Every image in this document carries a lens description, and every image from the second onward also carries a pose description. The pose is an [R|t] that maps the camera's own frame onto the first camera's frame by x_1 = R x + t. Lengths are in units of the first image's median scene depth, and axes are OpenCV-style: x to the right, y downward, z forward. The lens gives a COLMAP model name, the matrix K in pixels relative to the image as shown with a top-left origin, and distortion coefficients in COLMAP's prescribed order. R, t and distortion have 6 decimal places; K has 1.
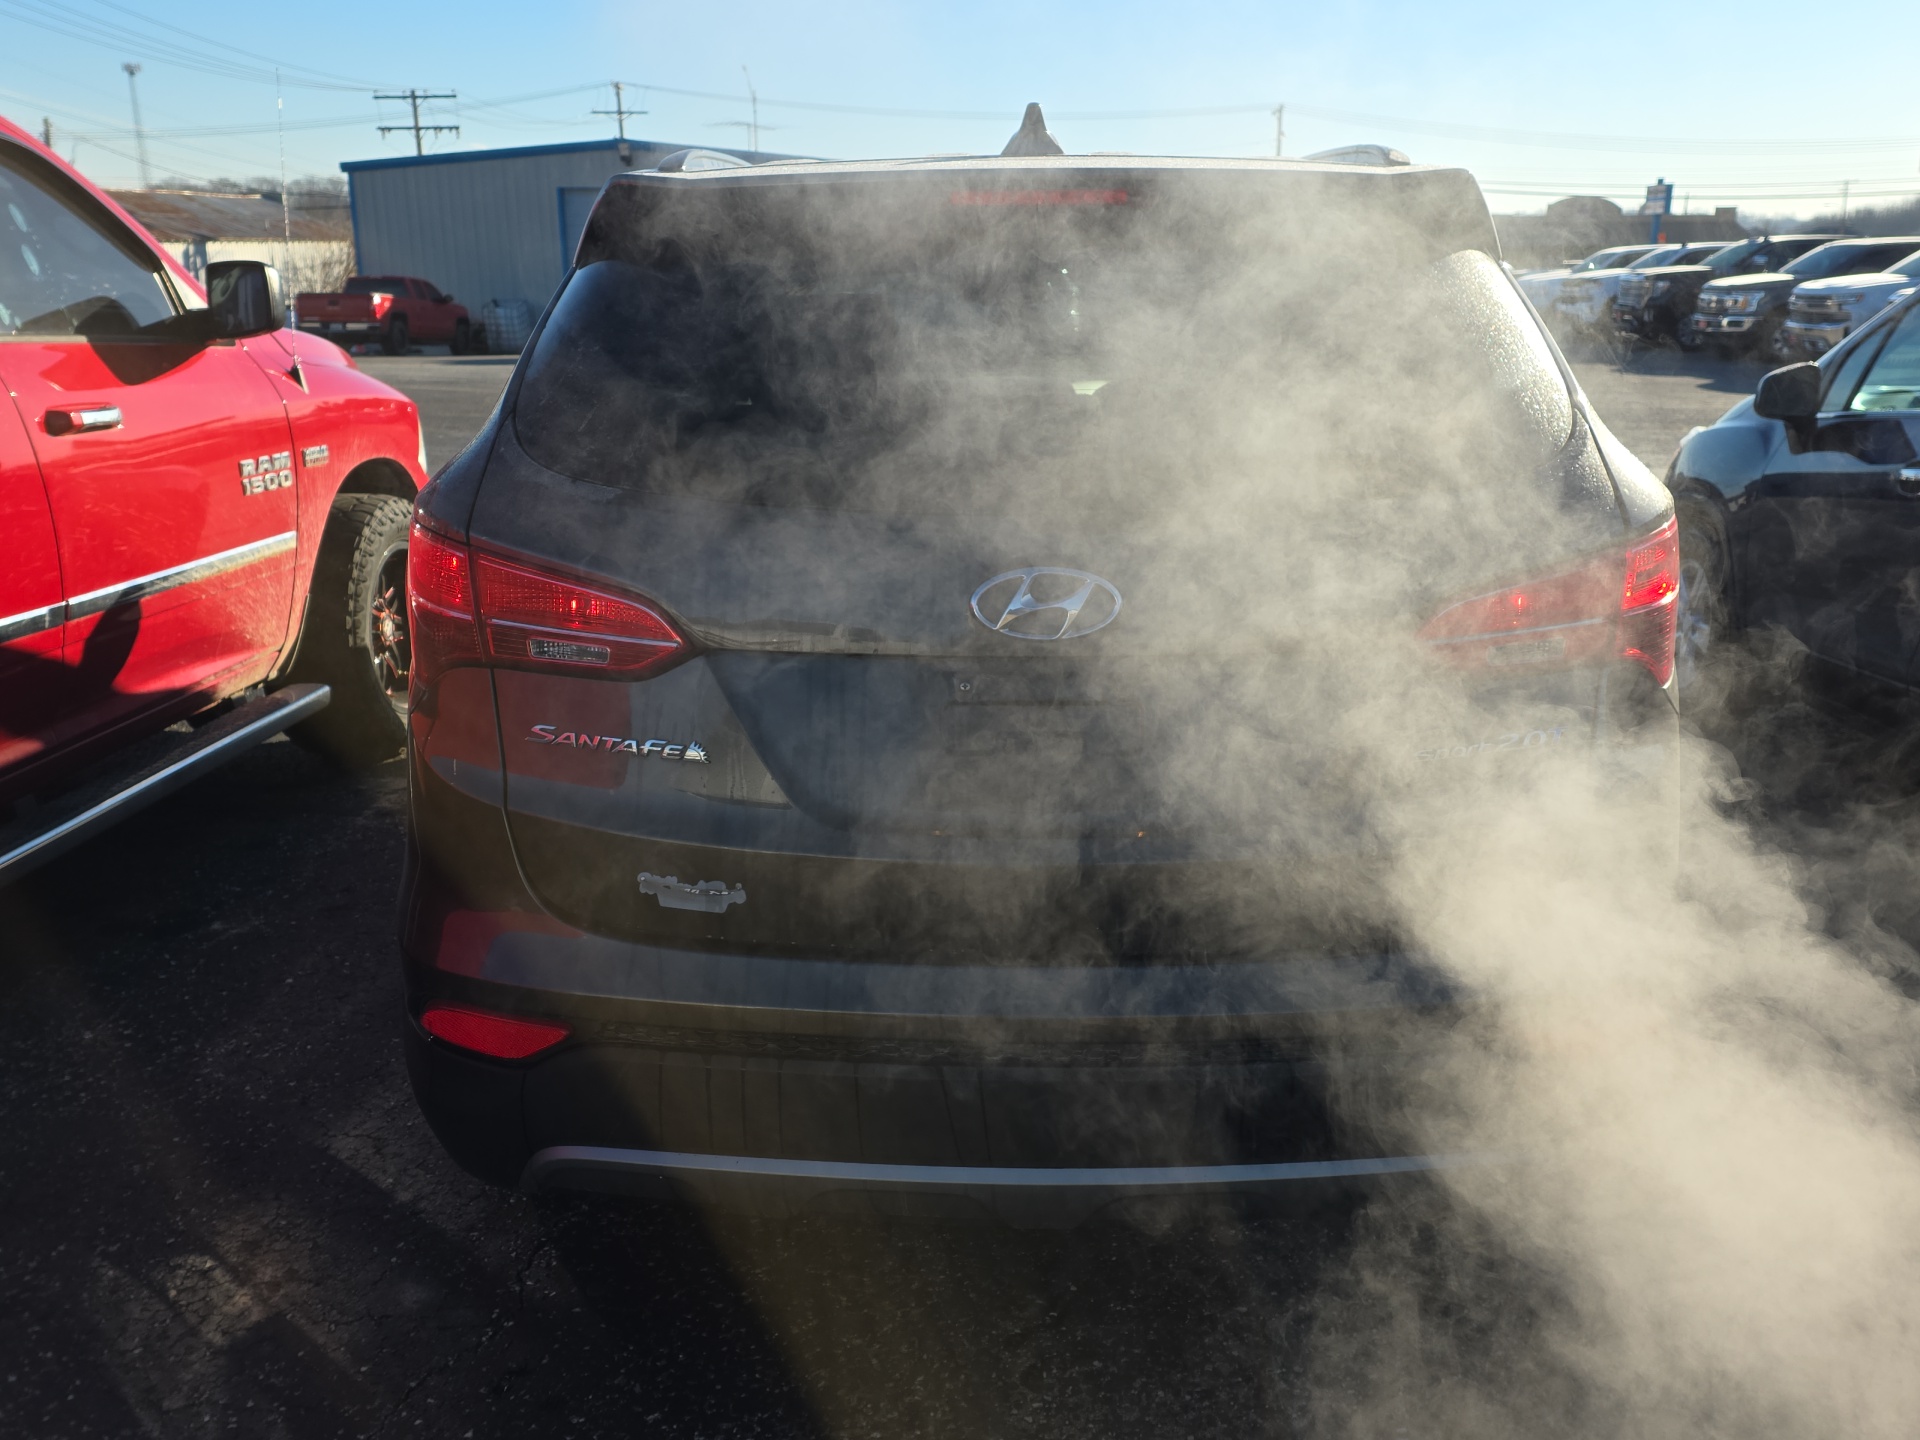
lens RADIAL K [[1291.6, 0, 960.0], [0, 1291.6, 720.0], [0, 0, 1]] dist [0.031609, -0.000534]
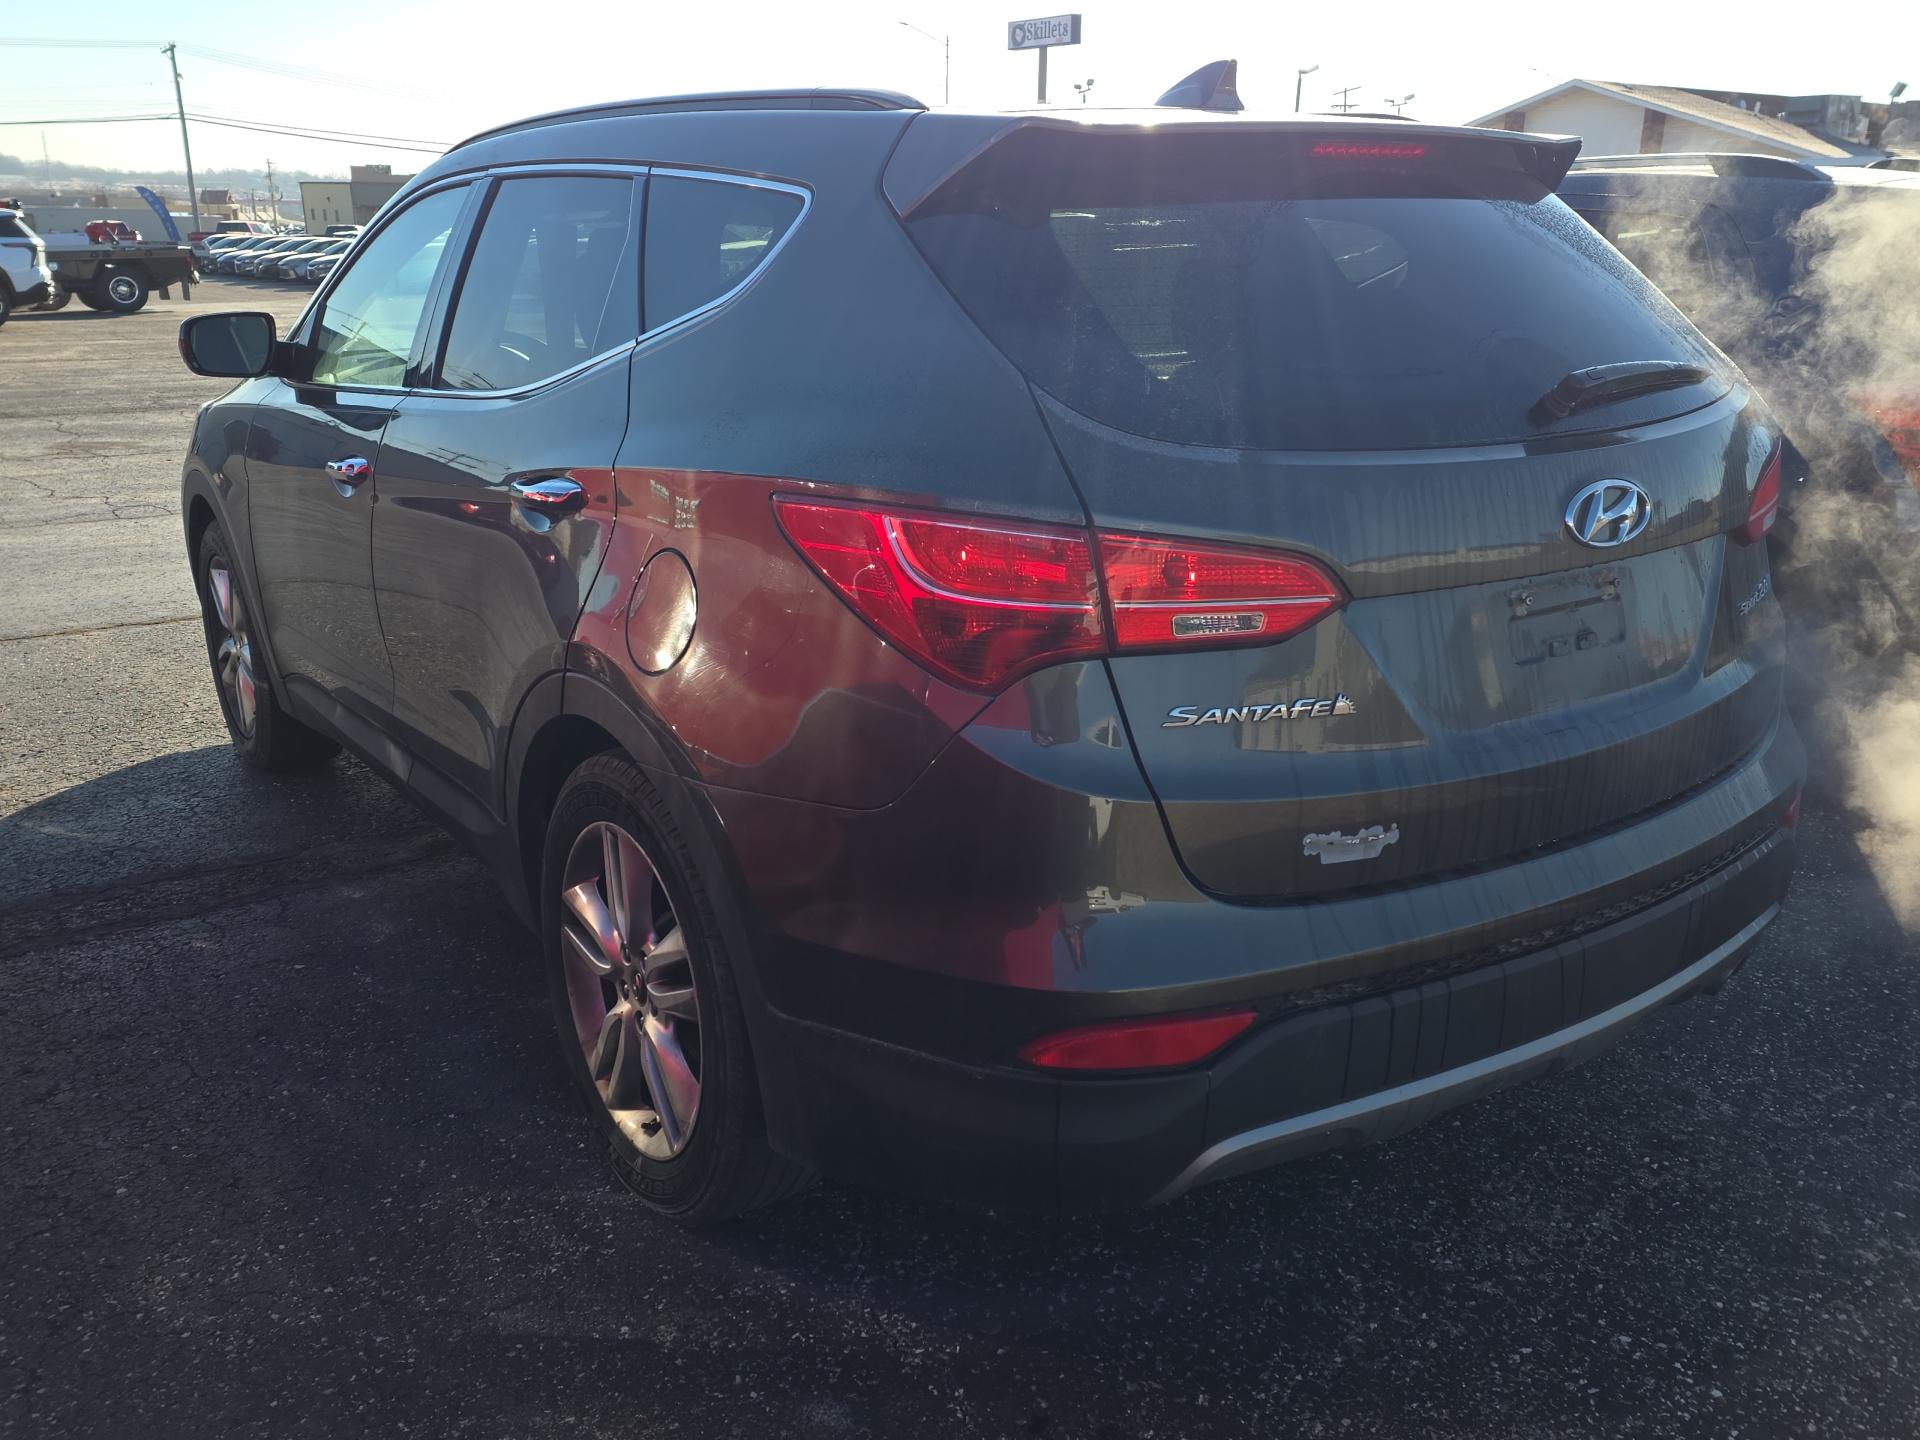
lens RADIAL K [[1285.1, 0, 960.0], [0, 1285.1, 720.0], [0, 0, 1]] dist [0.046032, -0.001196]
pose [[0.859264, -0.173534, 0.481198, -0.930519], [0.160652, 0.984651, 0.068222, -0.078174], [-0.485651, 0.018685, 0.873953, 0.266941]]
